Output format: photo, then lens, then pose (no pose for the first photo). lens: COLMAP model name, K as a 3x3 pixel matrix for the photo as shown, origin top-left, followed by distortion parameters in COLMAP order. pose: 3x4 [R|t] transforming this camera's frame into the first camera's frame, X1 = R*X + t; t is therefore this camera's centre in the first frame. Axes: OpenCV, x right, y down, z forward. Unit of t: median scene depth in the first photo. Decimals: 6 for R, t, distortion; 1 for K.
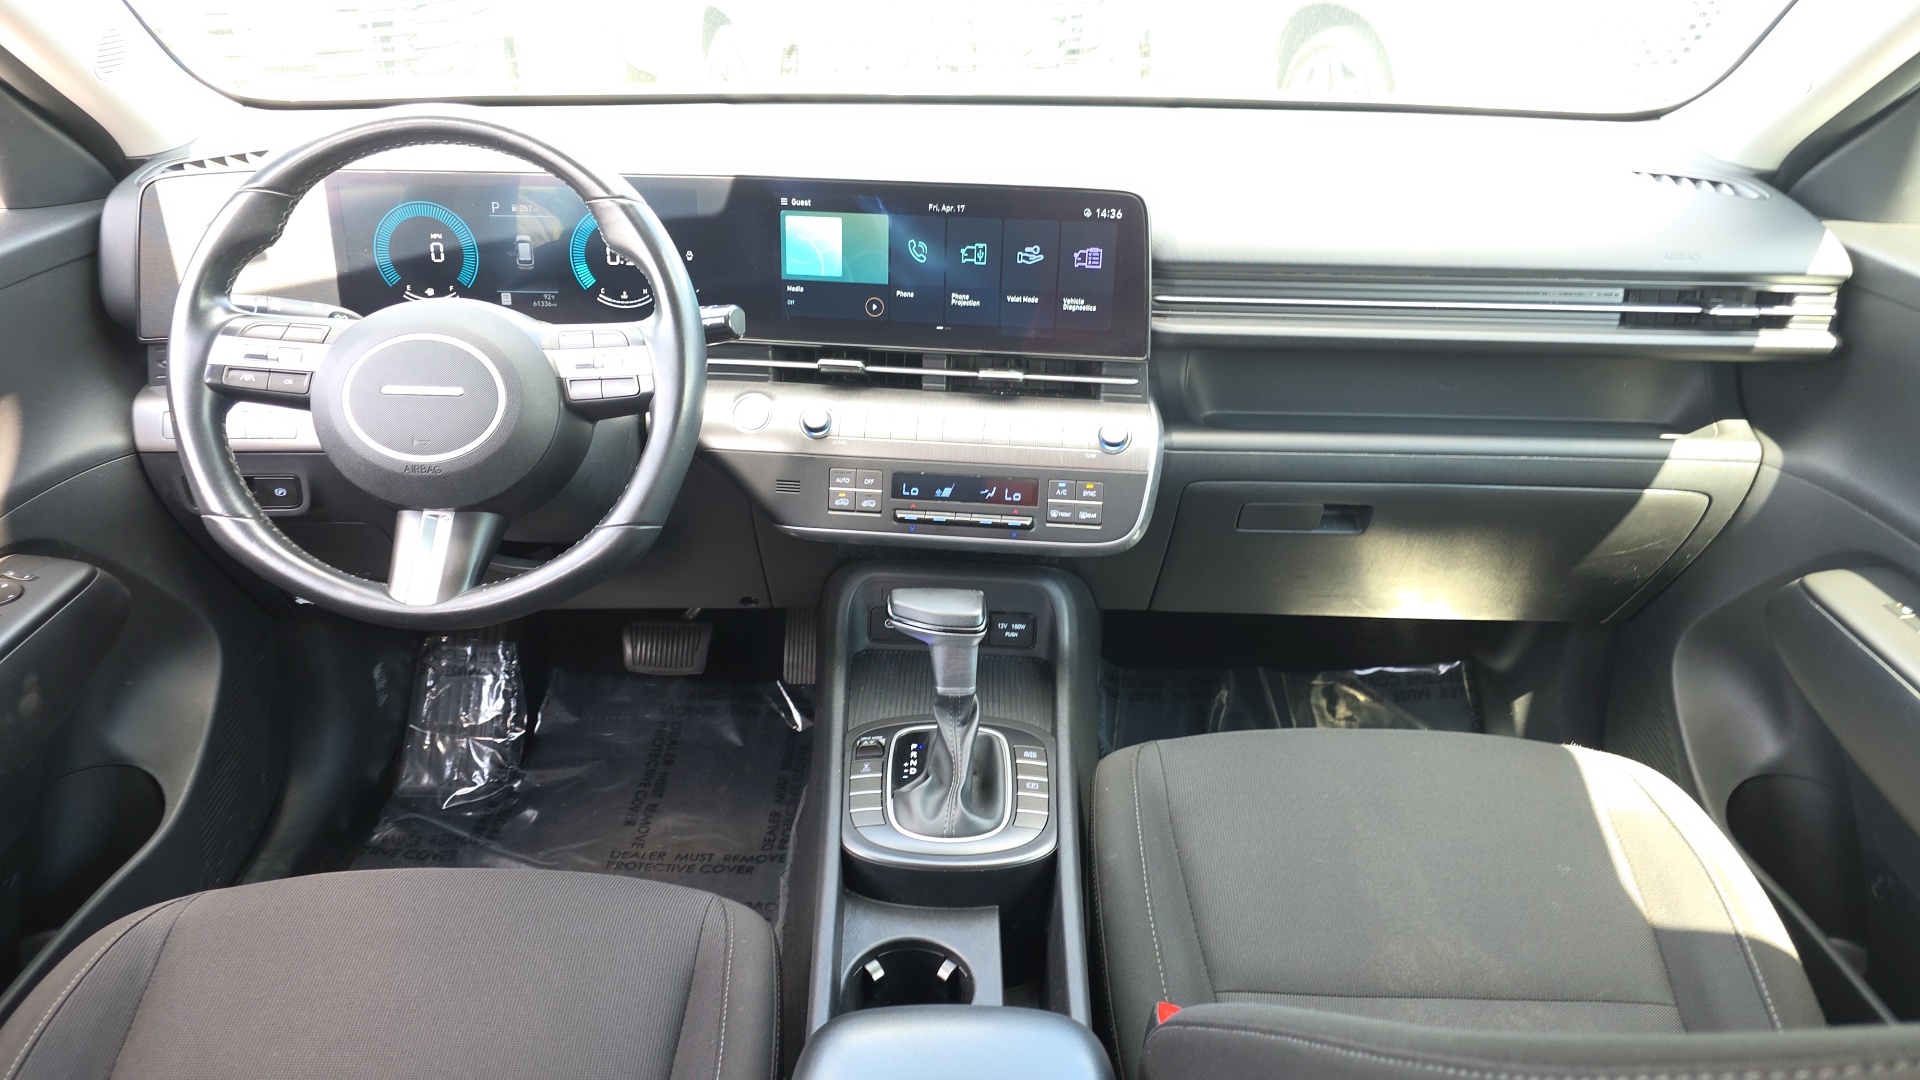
lens RADIAL K [[1302.4, 0, 956.6], [0, 1302.4, 512.0], [0, 0, 1]] dist [0.056802, -0.065540]
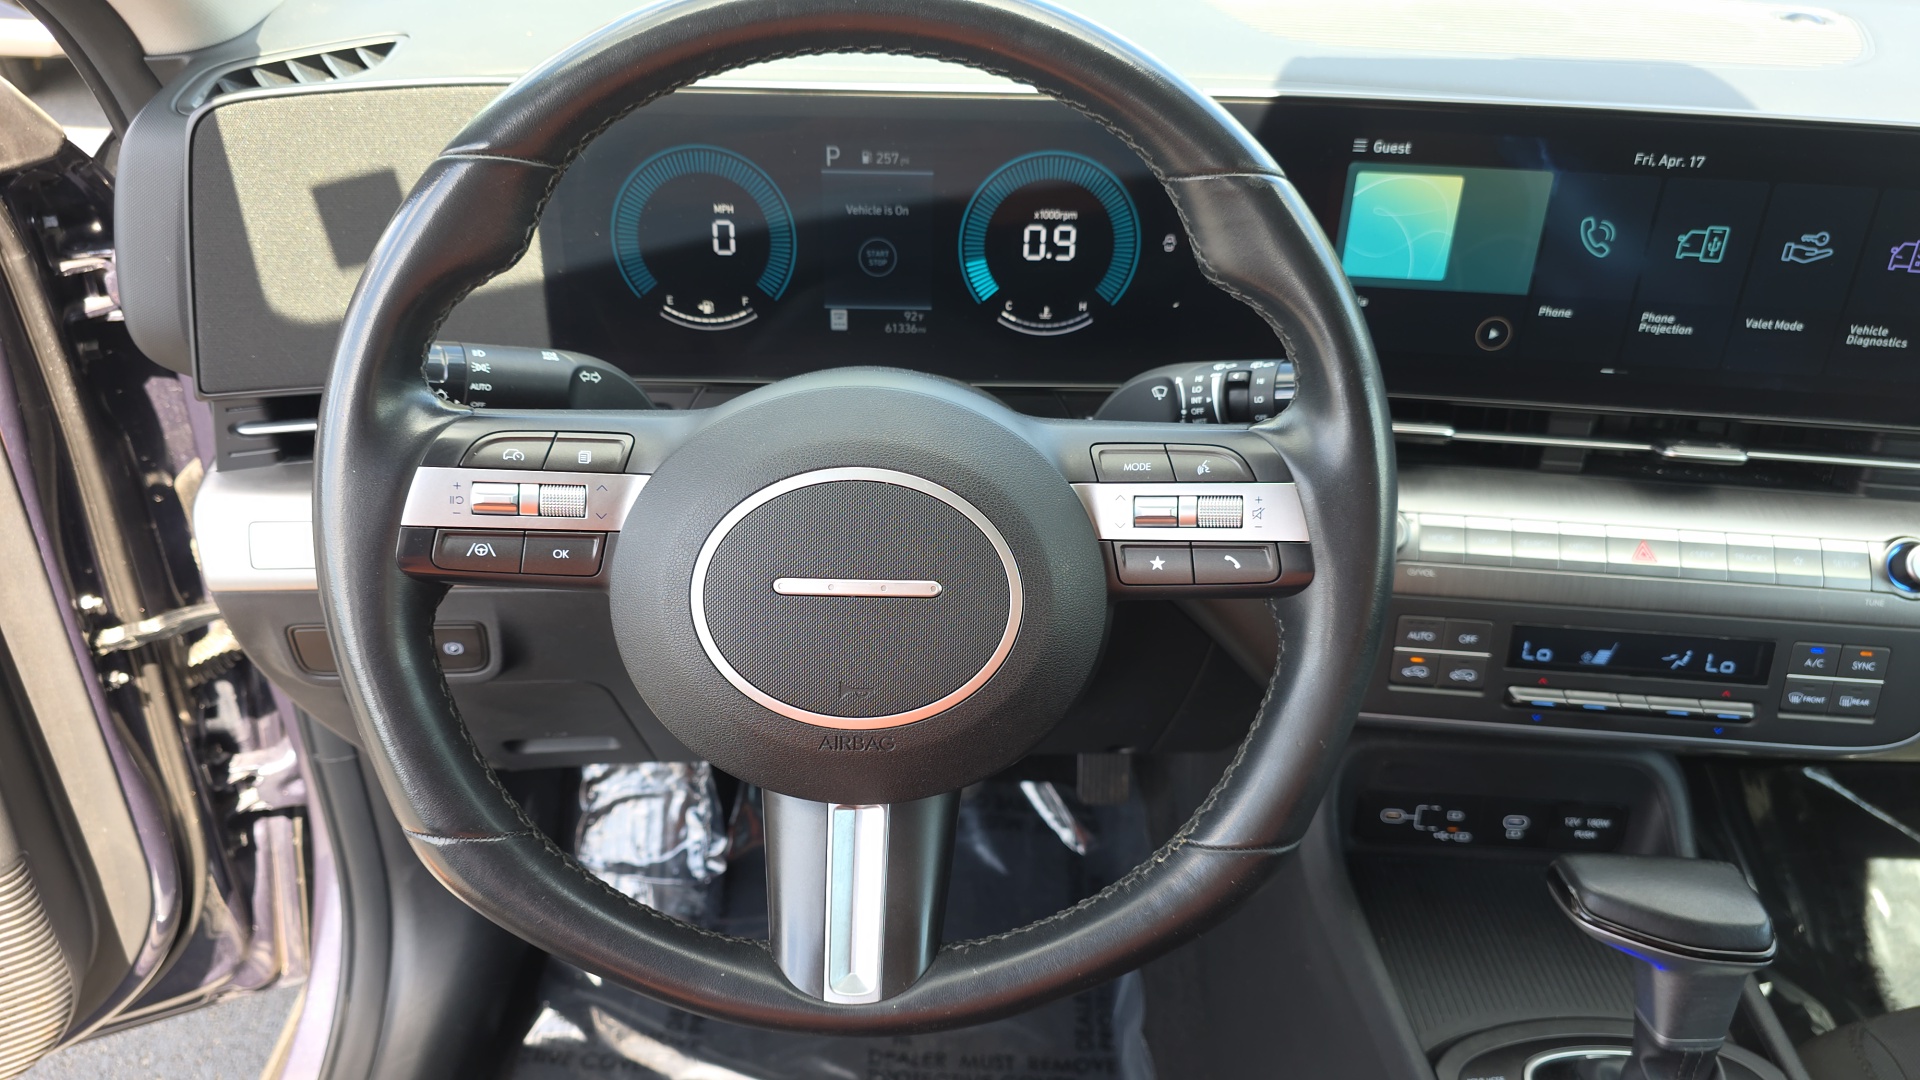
lens RADIAL K [[1302.4, 0, 961.3], [0, 1302.4, 556.0], [0, 0, 1]] dist [0.056802, -0.065540]
pose [[0.999607, -0.001766, 0.027994, -0.311101], [-0.001680, 0.992454, 0.122609, -0.132152], [-0.027999, -0.122608, 0.992060, 0.430868]]
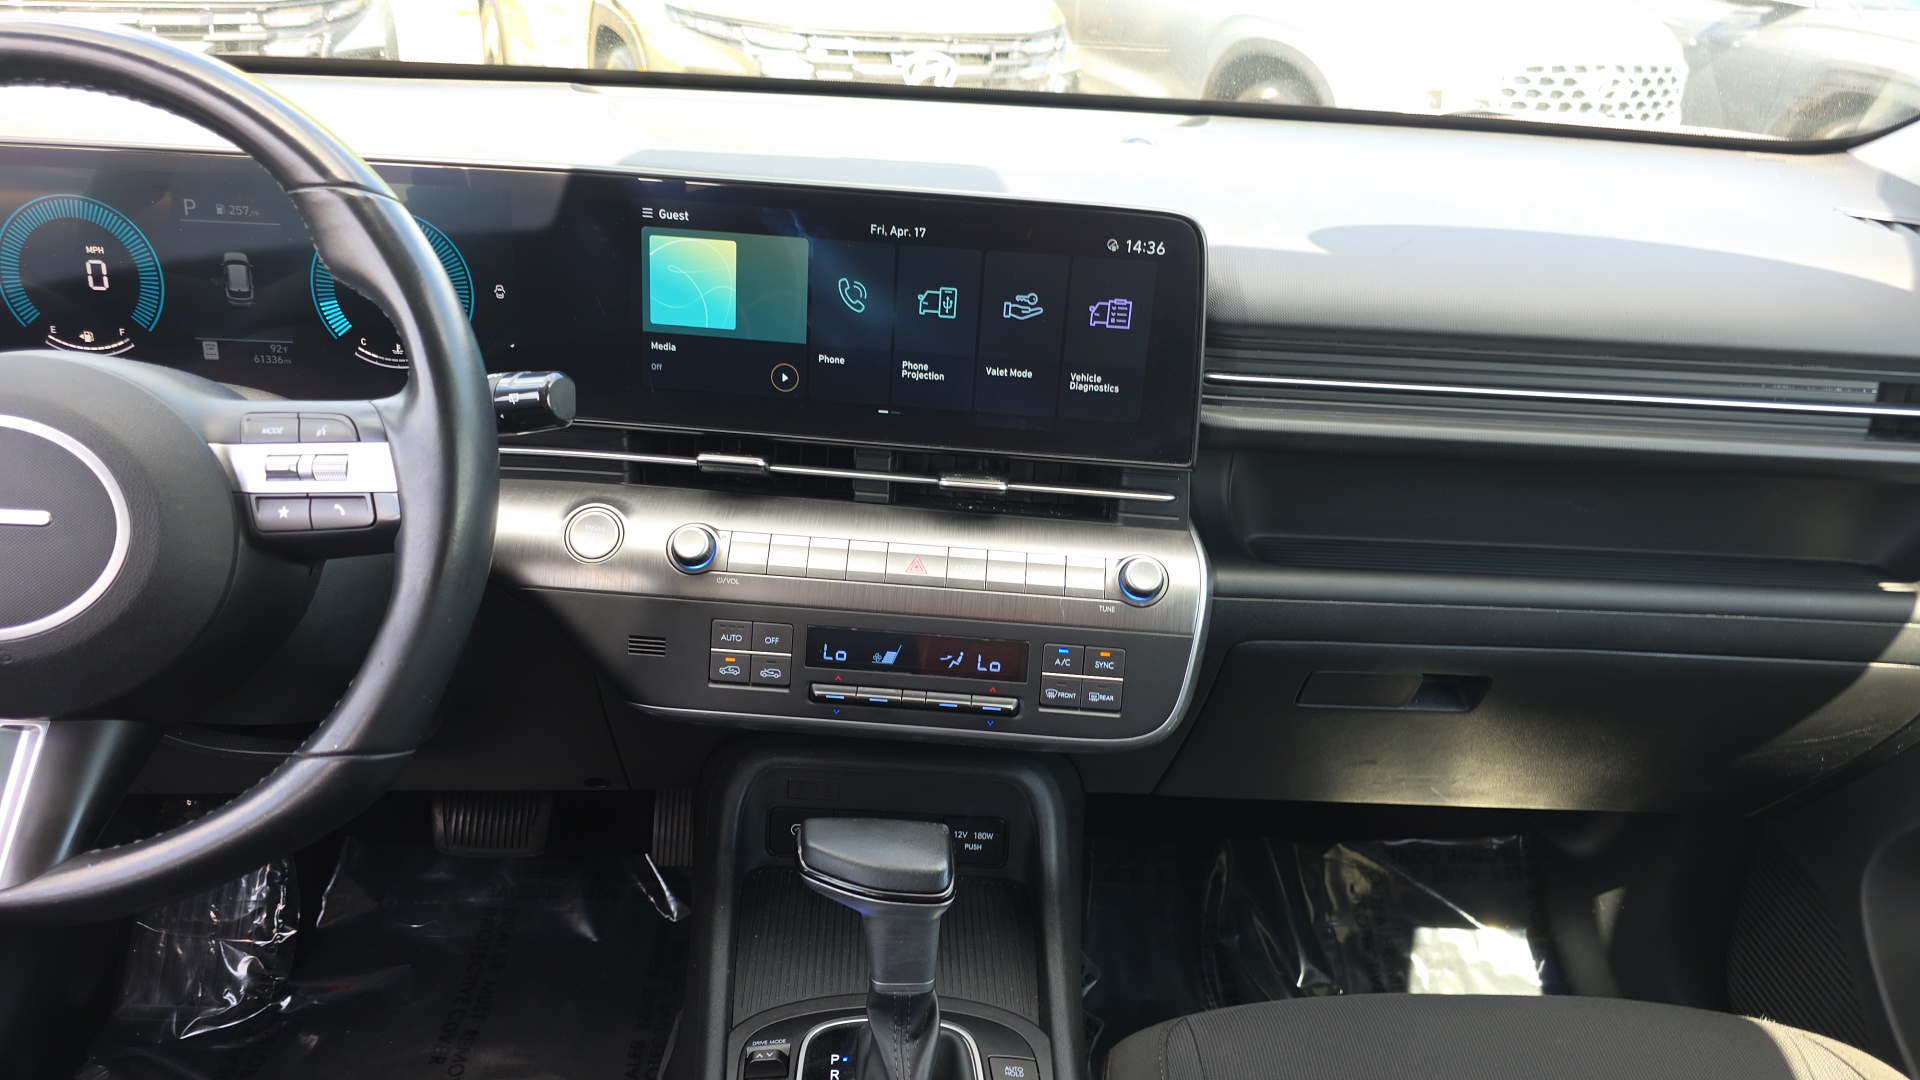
lens RADIAL K [[1302.4, 0, 942.8], [0, 1302.4, 566.5], [0, 0, 1]] dist [0.056802, -0.065540]
pose [[0.997784, 0.015871, 0.064612, -0.024226], [-0.015977, 0.999872, 0.001126, -0.063488], [-0.064586, -0.002155, 0.997910, 0.334125]]
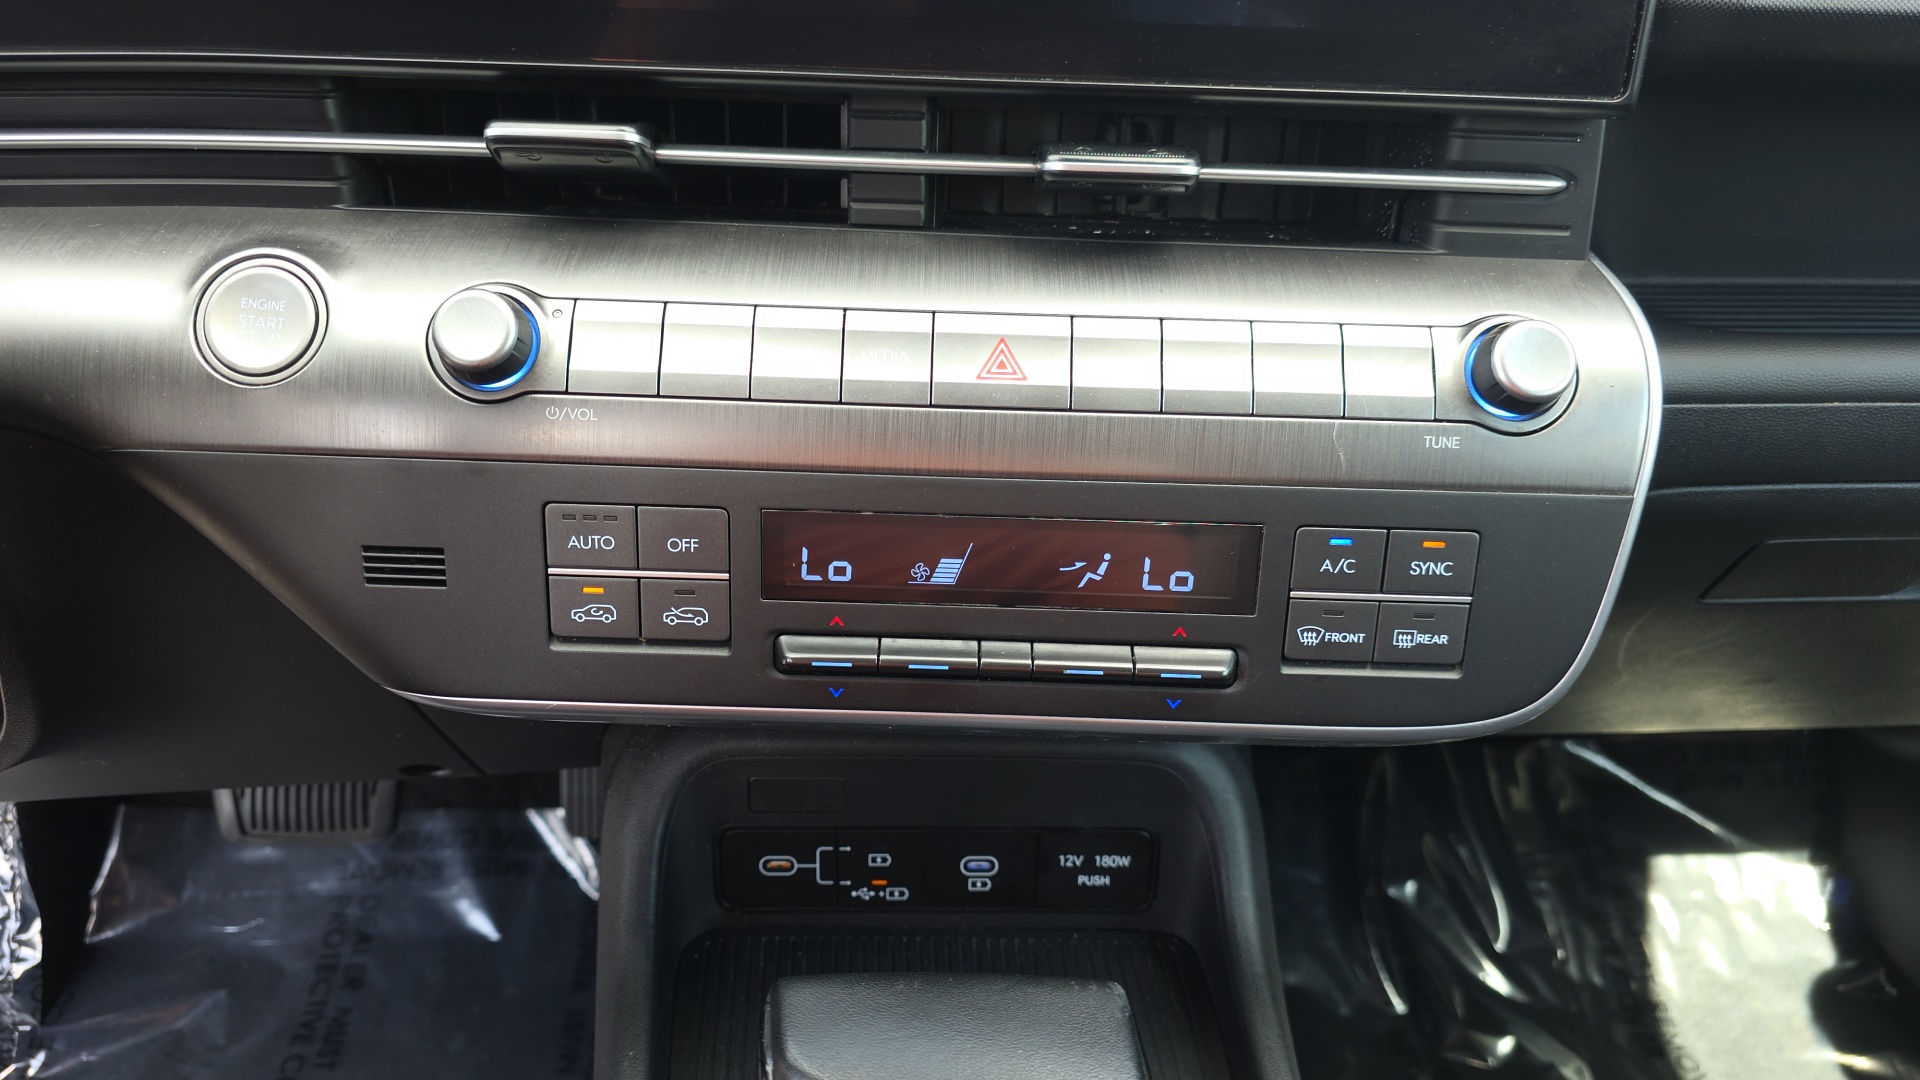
lens RADIAL K [[1302.4, 0, 949.3], [0, 1302.4, 555.2], [0, 0, 1]] dist [0.056802, -0.065540]
pose [[0.995752, -0.036567, 0.084508, -0.032532], [0.025202, 0.990951, 0.131840, -0.058796], [-0.088565, -0.129150, 0.987662, 0.705091]]
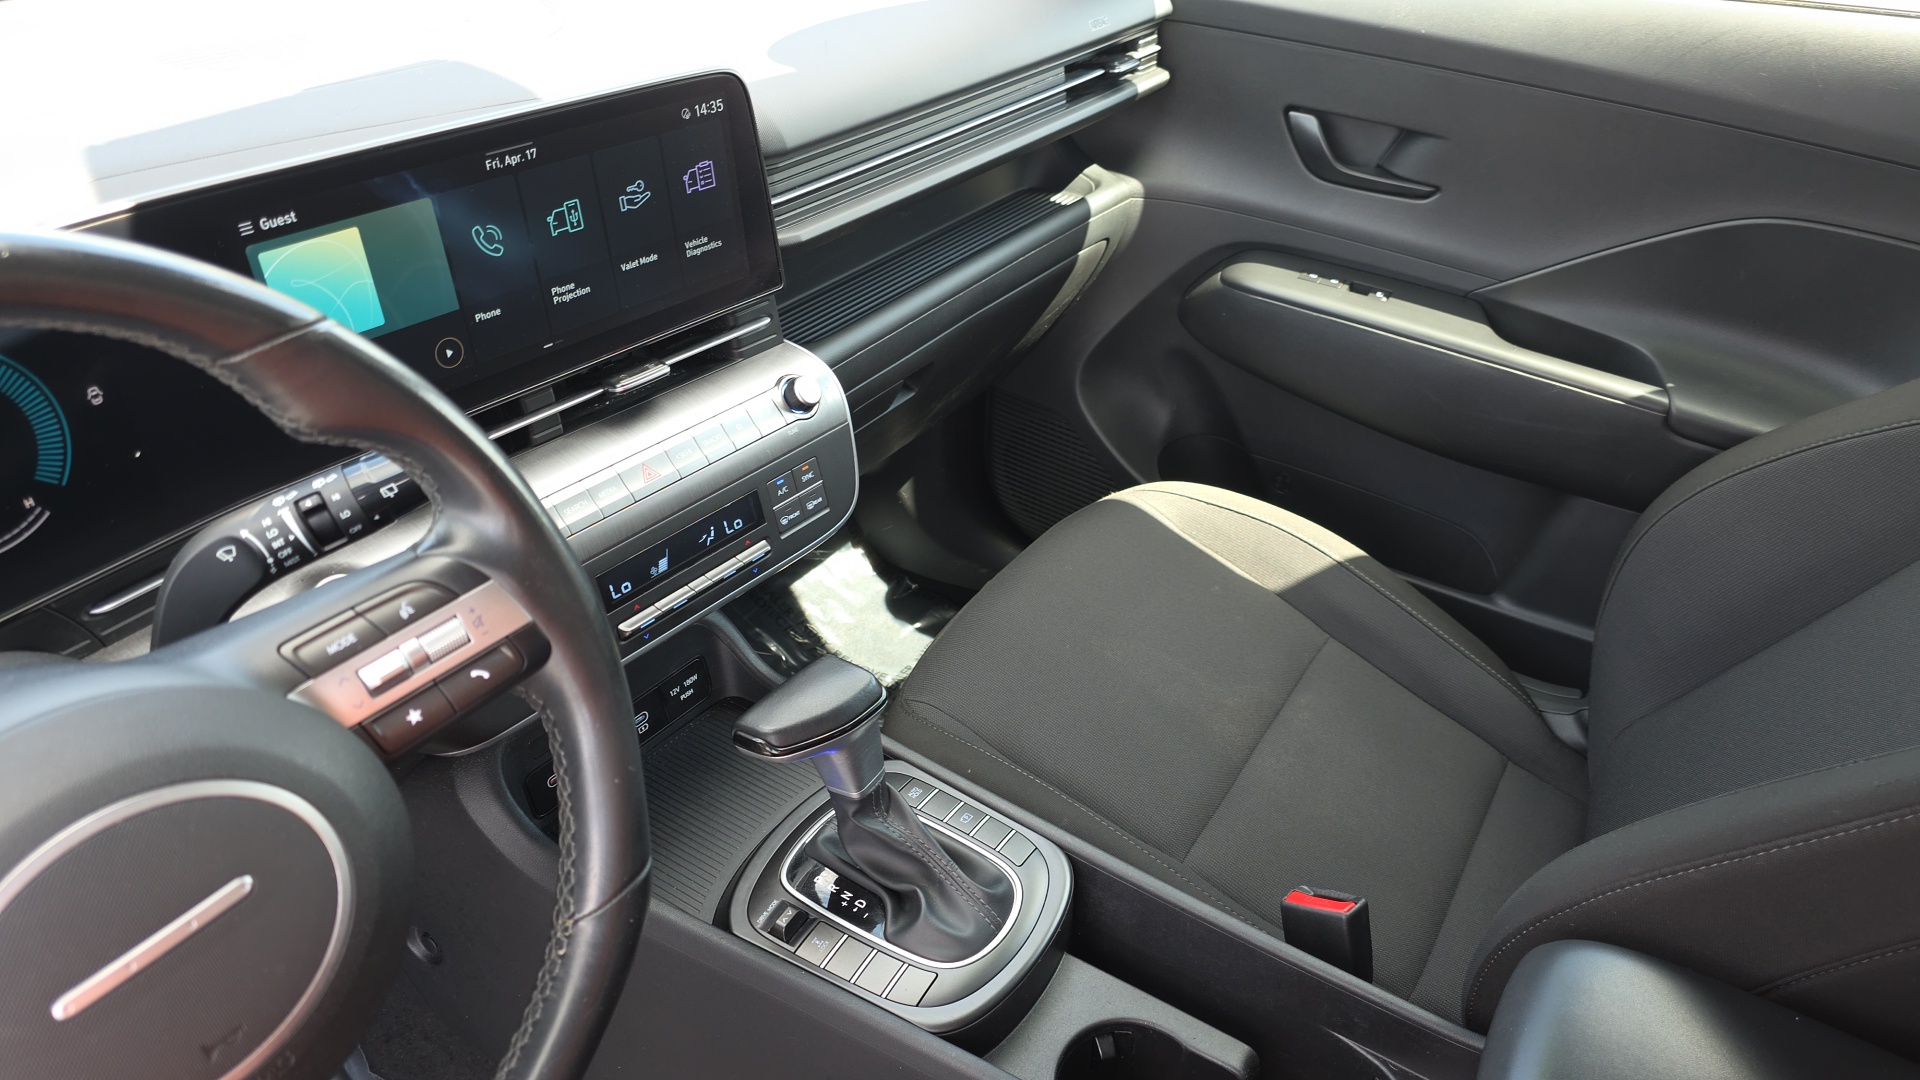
lens RADIAL K [[1302.4, 0, 977.2], [0, 1302.4, 564.9], [0, 0, 1]] dist [0.056802, -0.065540]
pose [[0.509353, -0.482708, 0.712427, -0.418233], [0.324543, 0.874487, 0.360479, -0.212046], [-0.797014, 0.047602, 0.602082, 0.450288]]
